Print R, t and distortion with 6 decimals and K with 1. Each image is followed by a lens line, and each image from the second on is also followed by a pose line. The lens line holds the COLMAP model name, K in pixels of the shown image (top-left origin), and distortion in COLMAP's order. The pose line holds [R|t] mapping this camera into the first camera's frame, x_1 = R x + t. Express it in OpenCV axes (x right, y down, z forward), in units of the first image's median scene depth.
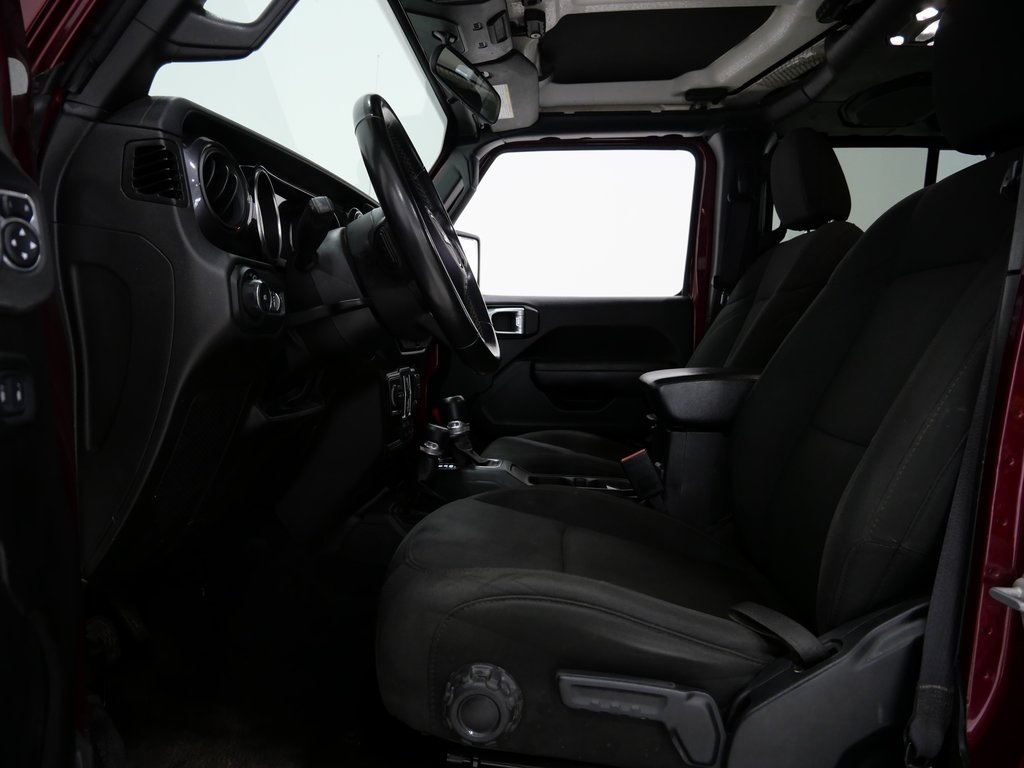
lens RADIAL K [[732.4, 0, 510.4], [0, 732.4, 381.2], [0, 0, 1]] dist [-0.045744, 0.006002]
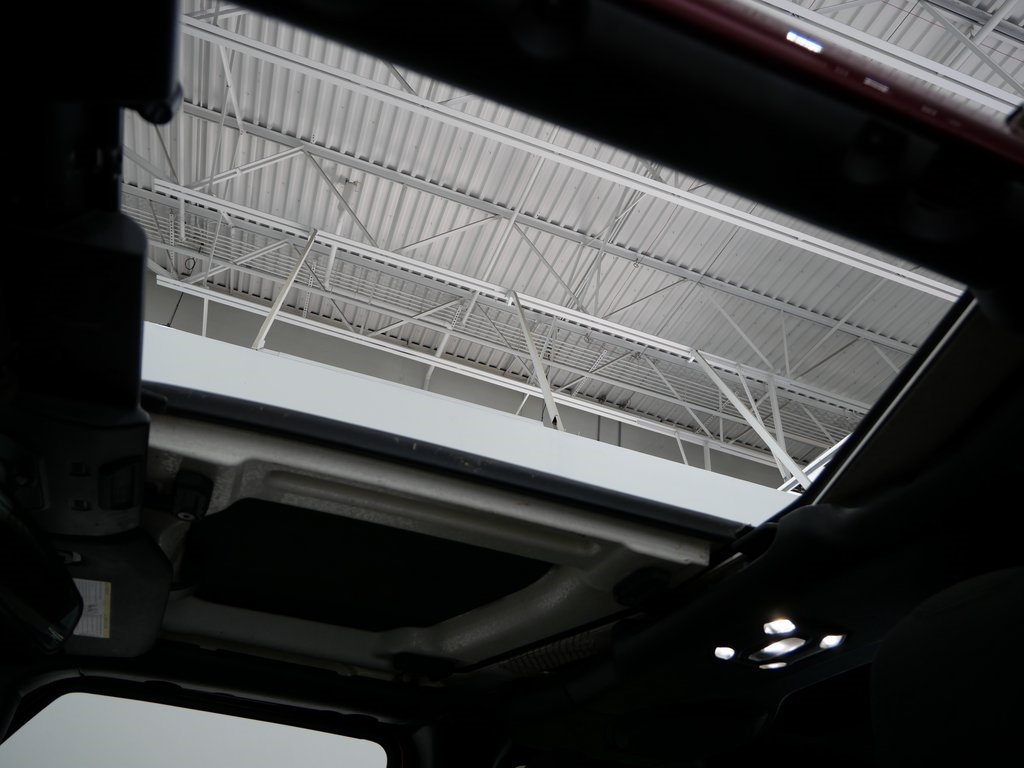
lens RADIAL K [[825.2, 0, 510.8], [0, 825.2, 382.9], [0, 0, 1]] dist [-0.013390, 0.013329]
pose [[0.894538, 0.311567, 0.320511, 0.021088], [-0.046476, 0.777986, -0.626561, -0.149429], [-0.444569, 0.545586, 0.710418, 0.337090]]
